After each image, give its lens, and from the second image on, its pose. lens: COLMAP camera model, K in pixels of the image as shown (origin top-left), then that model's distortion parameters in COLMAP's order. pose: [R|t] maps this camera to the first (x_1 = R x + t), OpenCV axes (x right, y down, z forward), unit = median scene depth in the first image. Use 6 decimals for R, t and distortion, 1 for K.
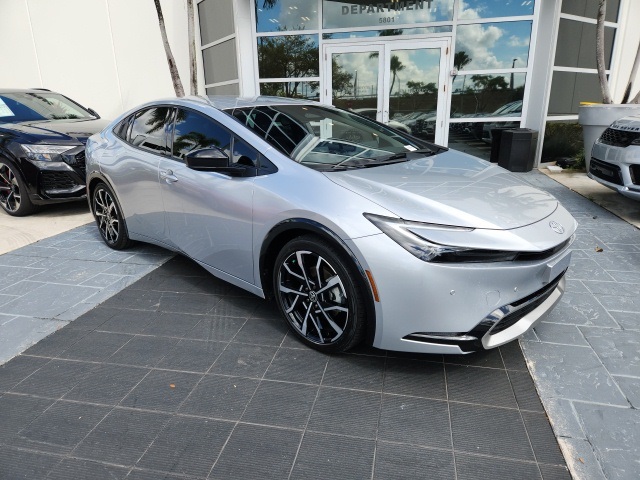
lens RADIAL K [[429.8, 0, 321.2], [0, 429.8, 238.9], [0, 0, 1]] dist [0.074751, -0.066805]
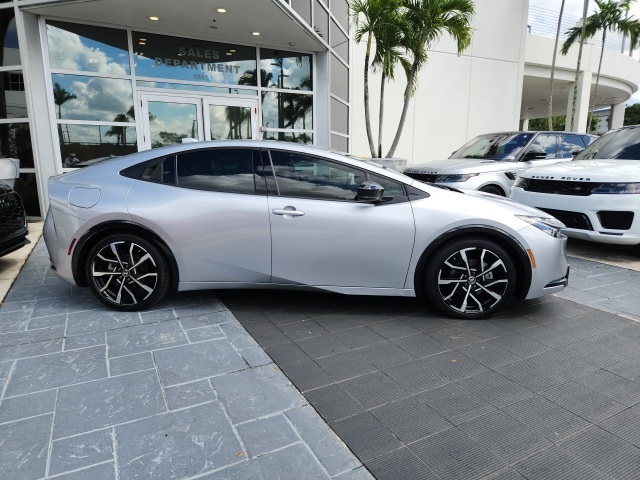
lens RADIAL K [[429.8, 0, 321.2], [0, 429.8, 238.9], [0, 0, 1]] dist [0.074751, -0.066805]
pose [[0.758663, -0.102050, 0.643441, -1.090737], [0.174617, 0.983370, -0.049923, -0.013178], [-0.627646, 0.150231, 0.763866, 0.167572]]
